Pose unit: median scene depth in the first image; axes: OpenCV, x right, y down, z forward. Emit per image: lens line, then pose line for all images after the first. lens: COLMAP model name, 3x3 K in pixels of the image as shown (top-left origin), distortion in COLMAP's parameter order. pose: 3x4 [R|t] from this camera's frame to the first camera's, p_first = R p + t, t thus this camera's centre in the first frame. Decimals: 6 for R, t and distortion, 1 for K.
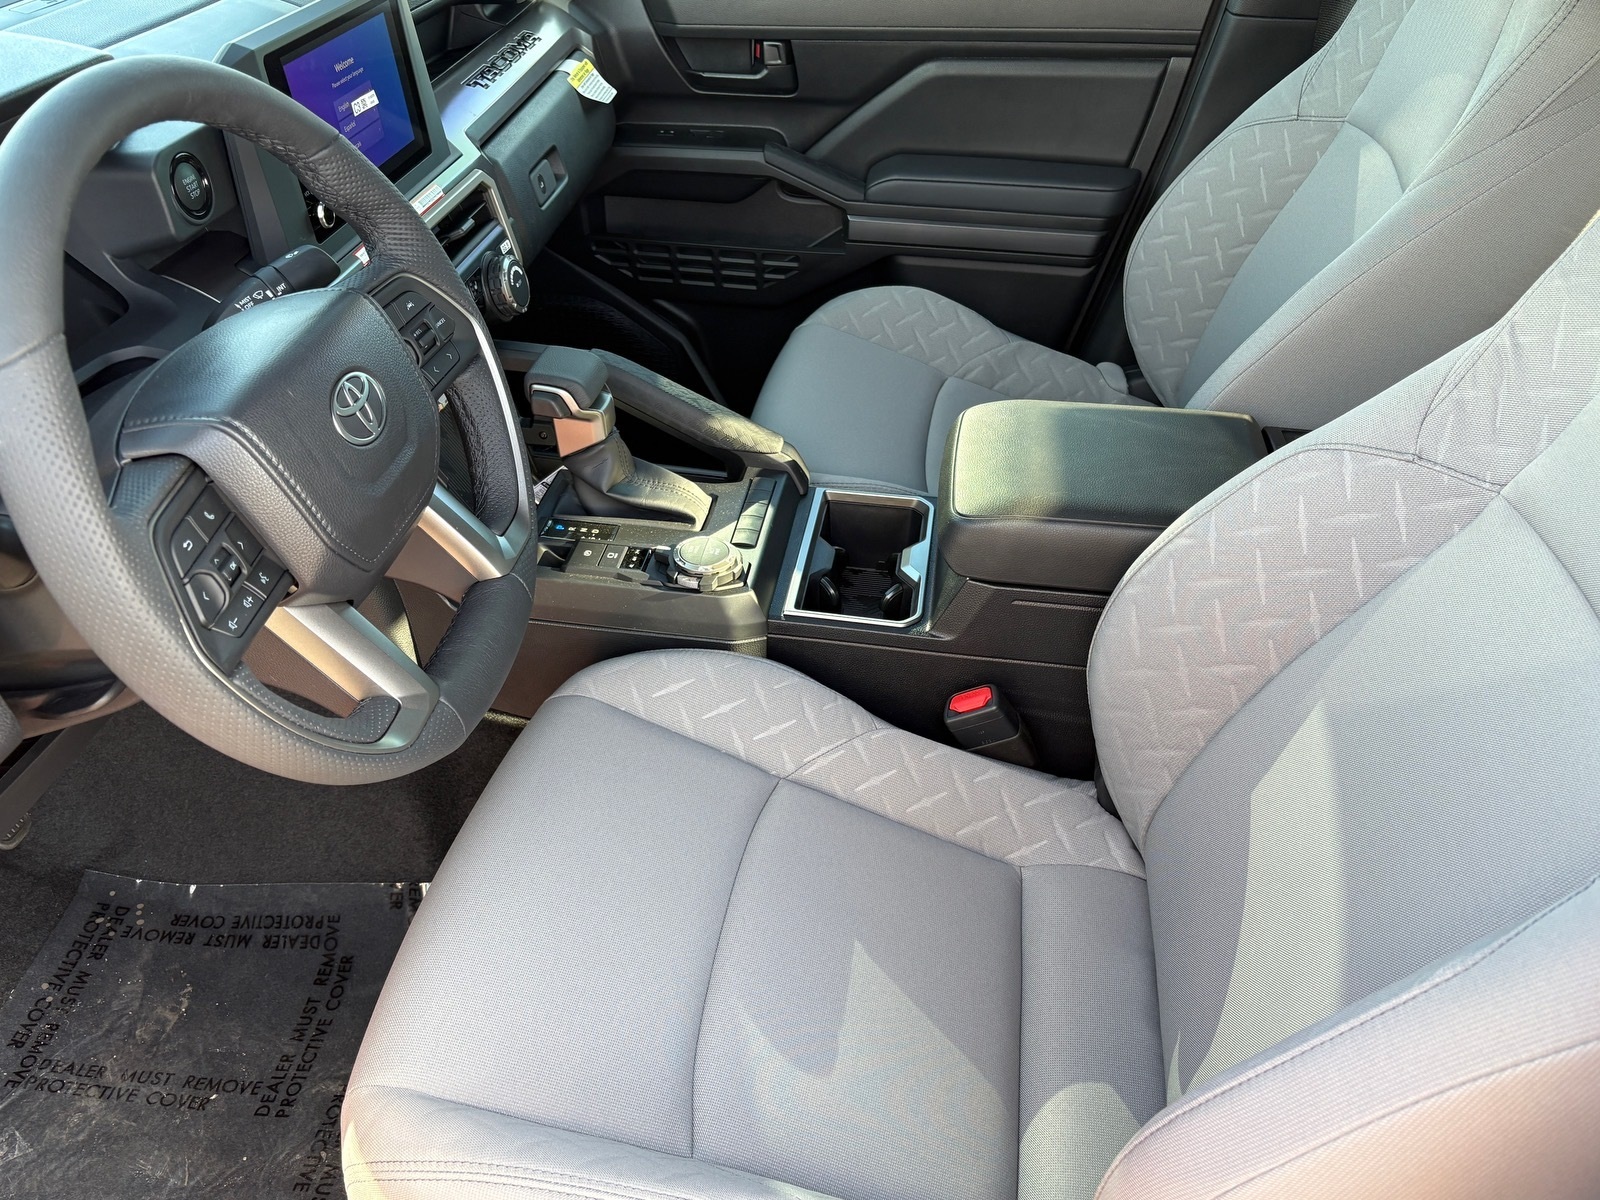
lens RADIAL K [[1310.3, 0, 803.0], [0, 1310.3, 607.8], [0, 0, 1]] dist [0.031796, -0.046730]
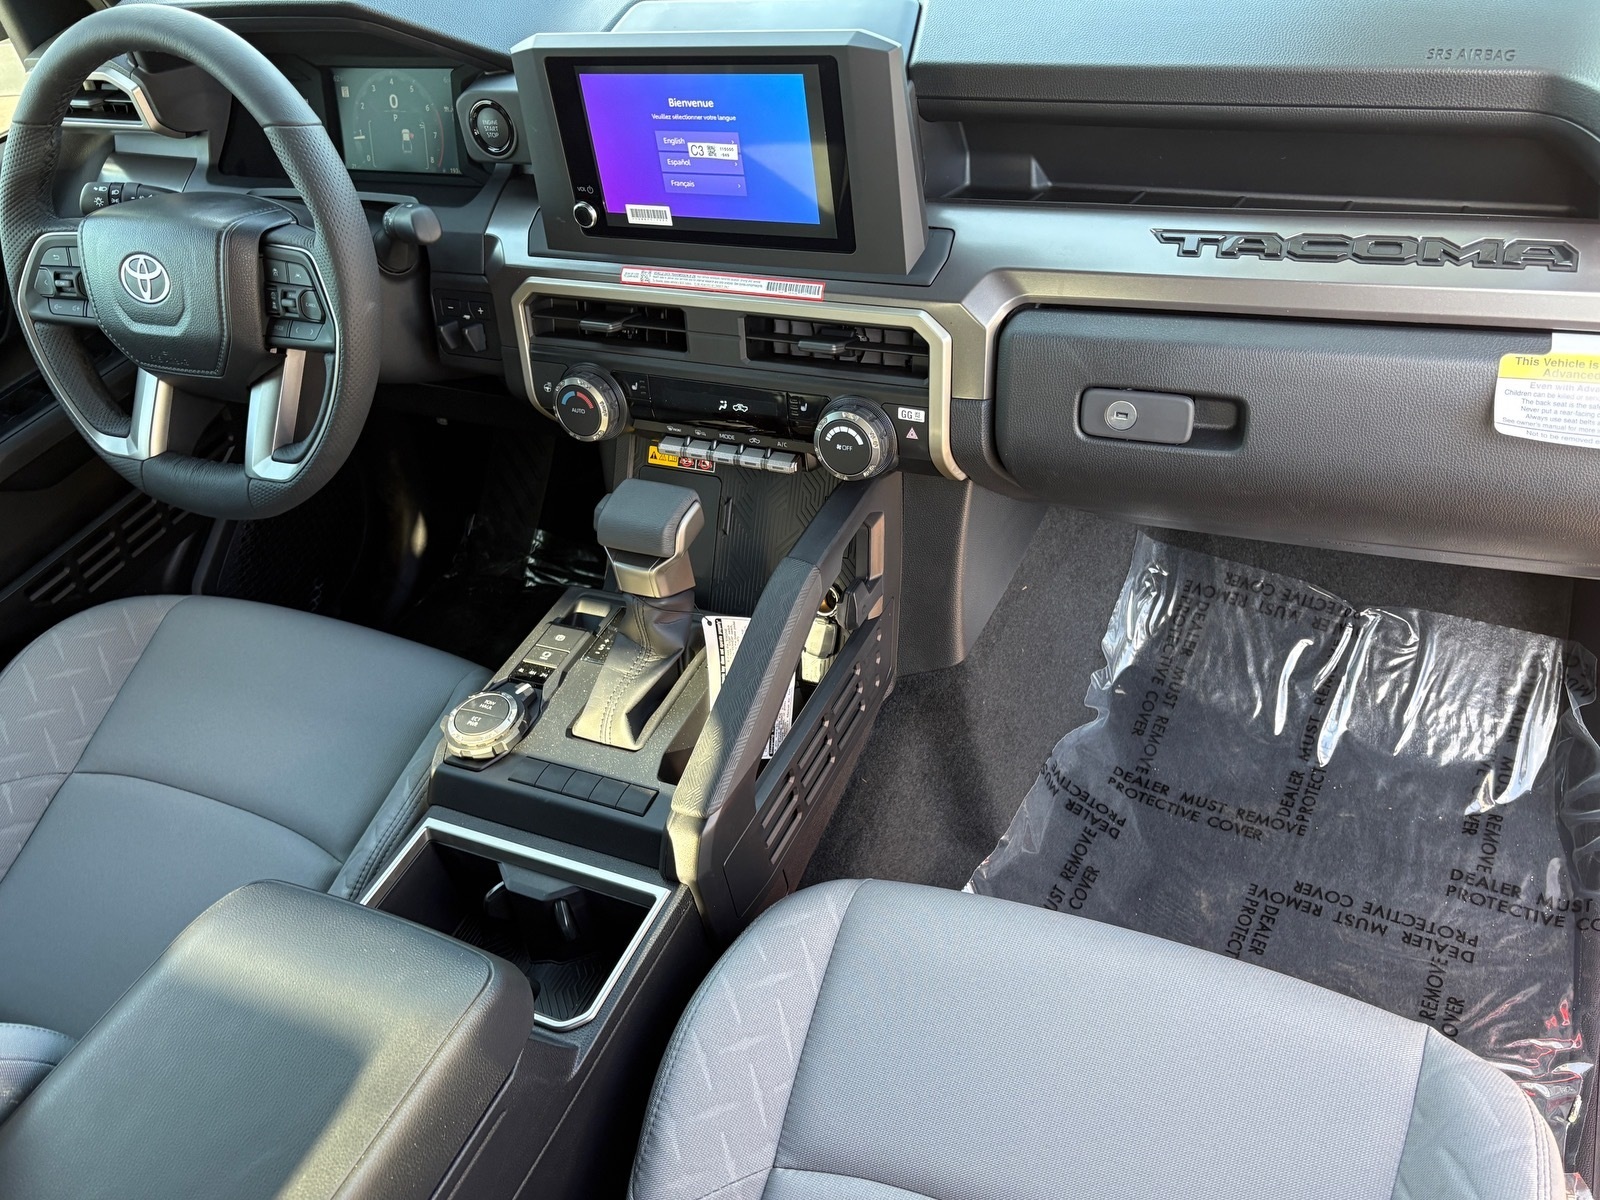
lens RADIAL K [[1310.1, 0, 800.0], [0, 1310.1, 600.0], [0, 0, 1]] dist [0.228132, -0.798218]
pose [[-0.295769, 0.644836, -0.704775, 0.431114], [-0.424670, 0.572110, 0.701673, -0.785372], [0.855673, 0.506830, 0.104630, 1.010038]]
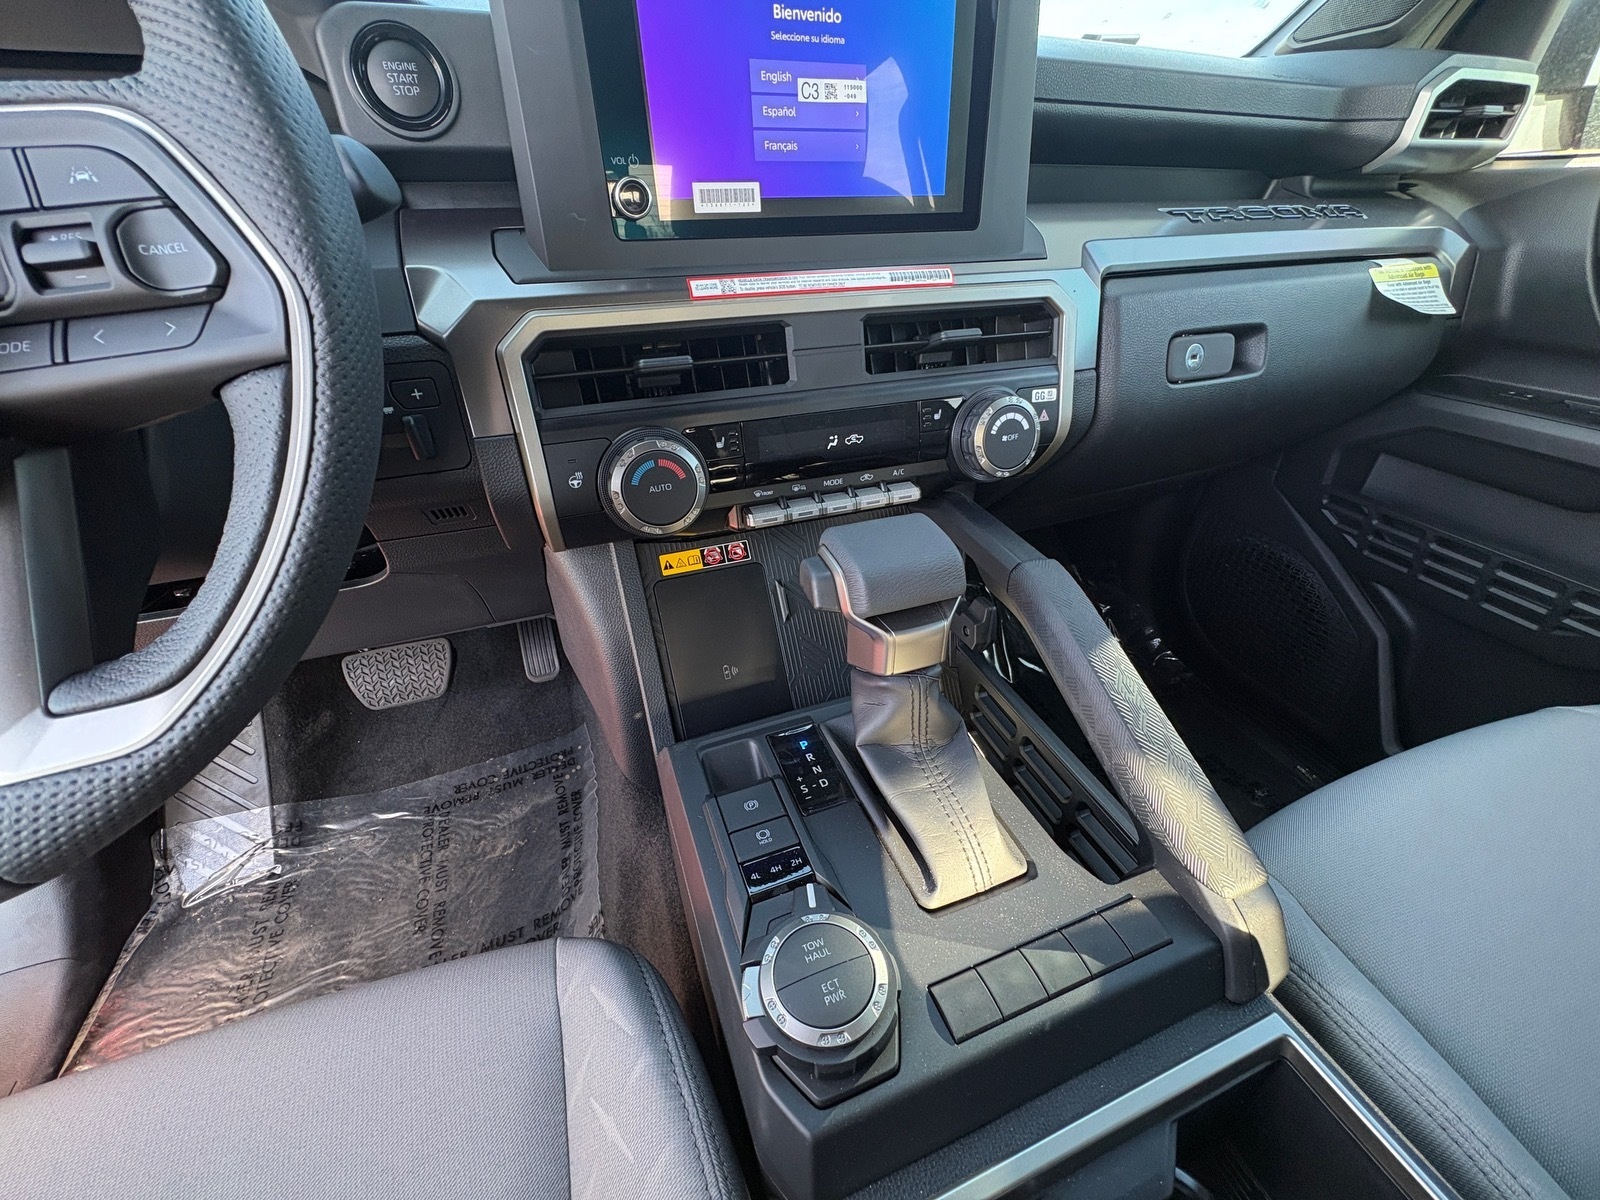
lens RADIAL K [[638.5, 0, 797.0], [0, 638.5, 599.6], [0, 0, 1]] dist [0.000941, -0.000363]
pose [[0.487861, 0.465930, -0.738174, 0.029503], [-0.503056, 0.841158, 0.198462, -0.195819], [0.713391, 0.274521, 0.644757, 0.767228]]
